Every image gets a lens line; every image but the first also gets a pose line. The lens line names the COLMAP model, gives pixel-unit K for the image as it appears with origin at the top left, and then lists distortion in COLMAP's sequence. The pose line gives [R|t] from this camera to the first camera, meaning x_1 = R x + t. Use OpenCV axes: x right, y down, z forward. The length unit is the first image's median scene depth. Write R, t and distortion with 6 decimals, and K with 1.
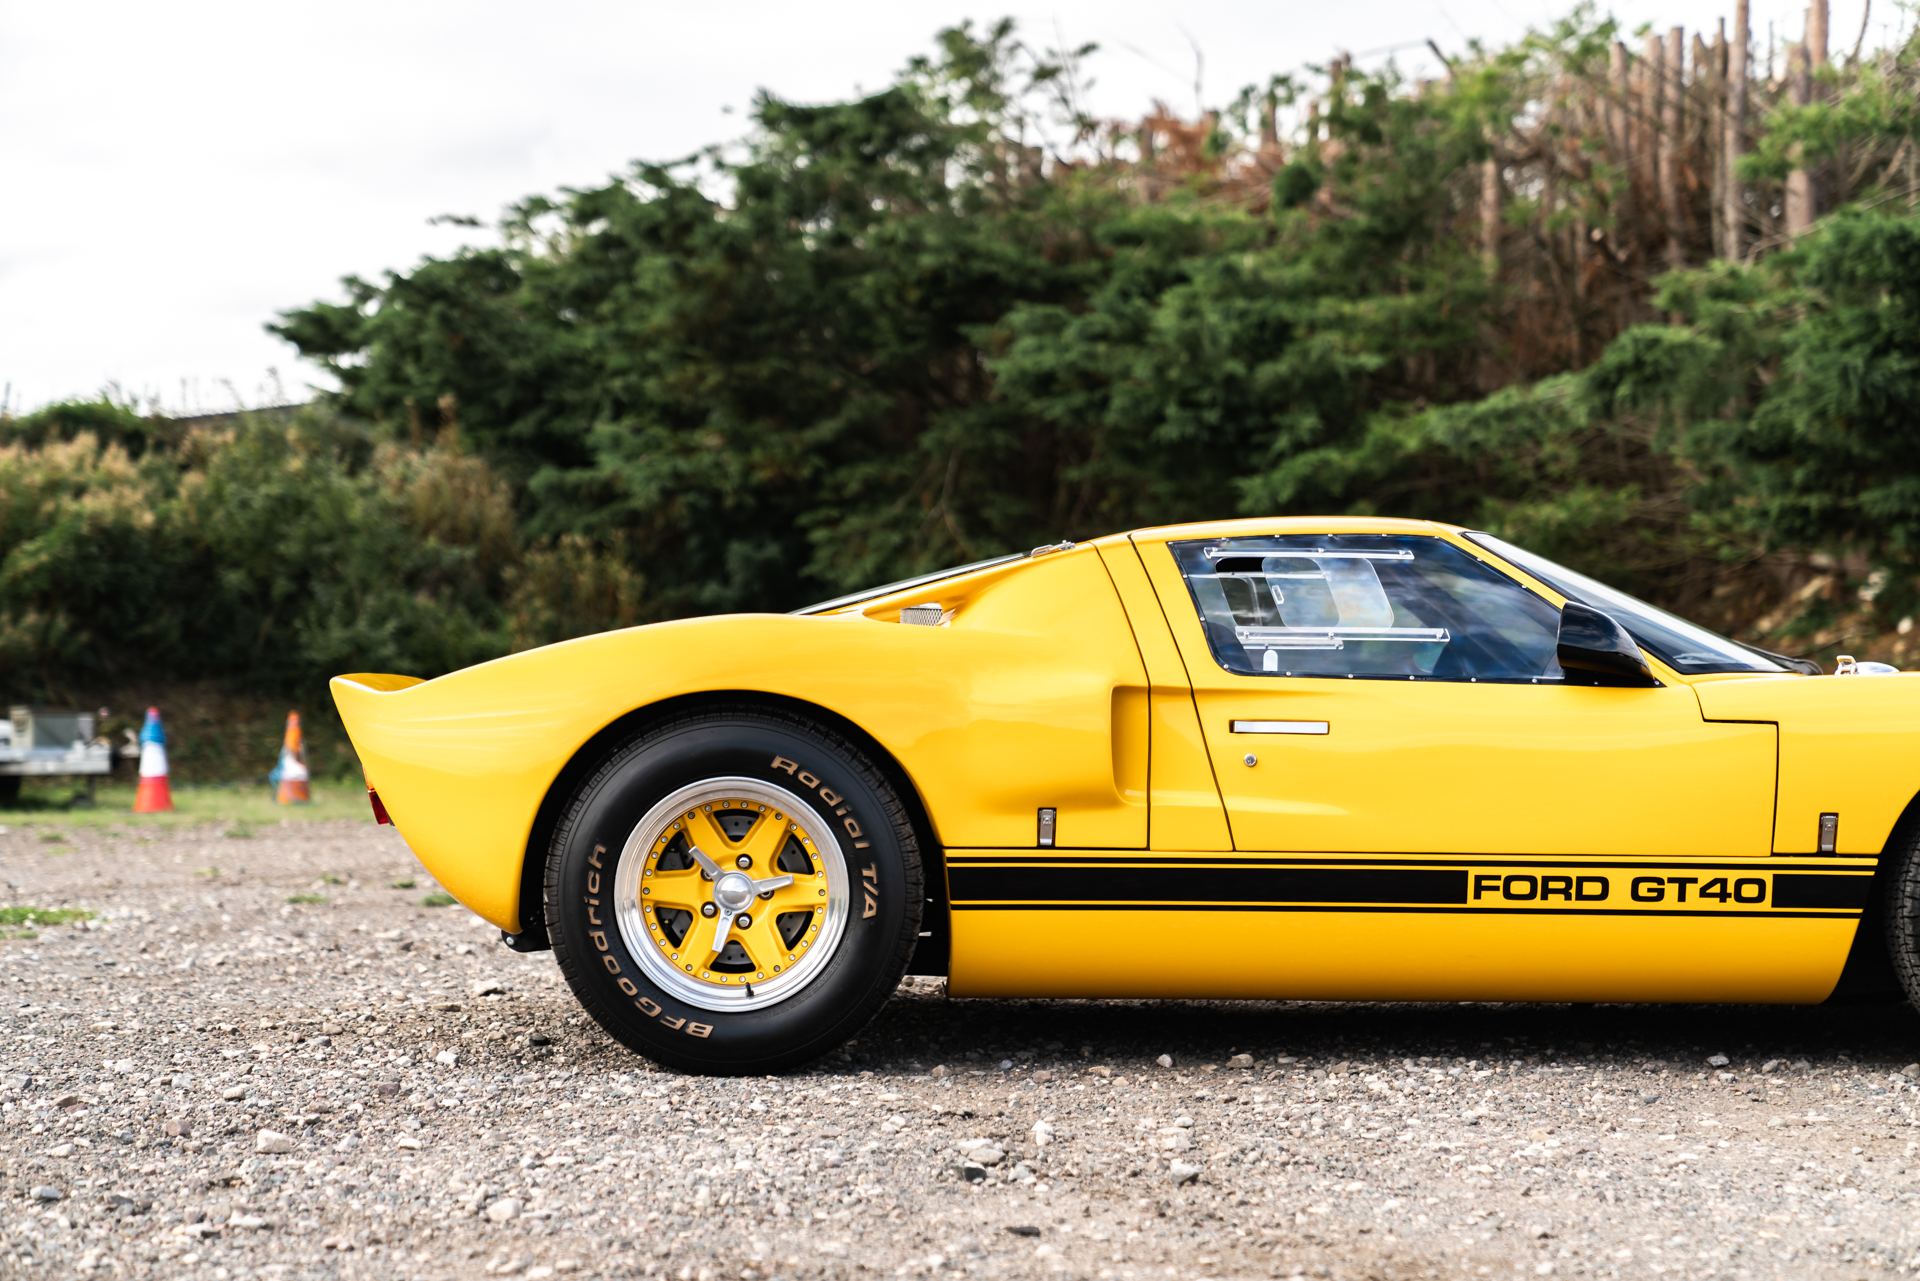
lens RADIAL K [[3910.1, 0, 1042.1], [0, 3910.1, 588.2], [0, 0, 1]] dist [-0.007474, 0.128494]
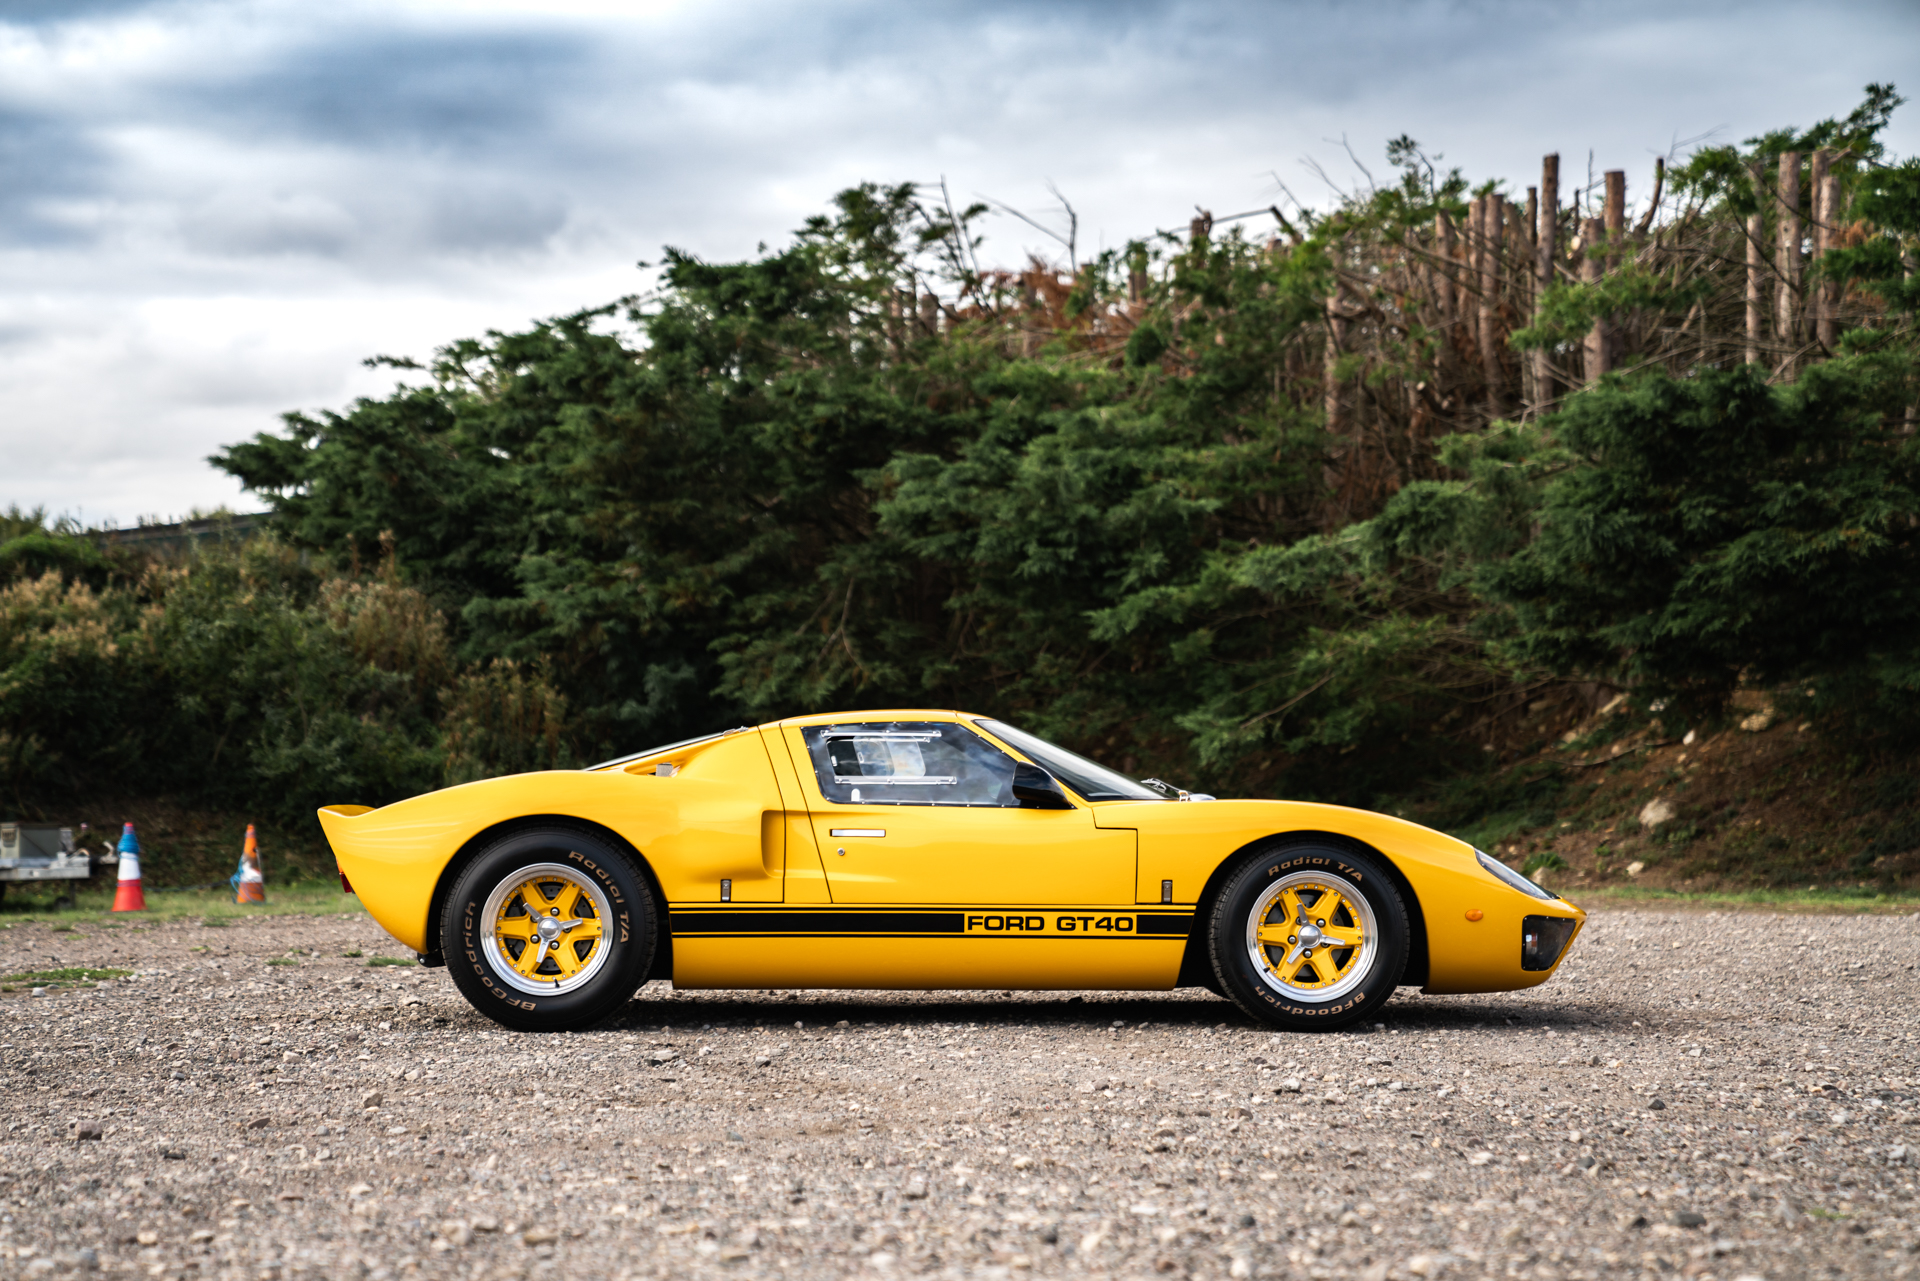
lens RADIAL K [[3980.5, 0, 960.0], [0, 3980.5, 640.5], [0, 0, 1]] dist [0.304009, -0.005549]
pose [[0.999946, -0.005665, -0.008735, 0.027713], [0.005558, 0.999909, -0.012260, -0.006581], [0.008803, 0.012211, 0.999887, -0.181264]]
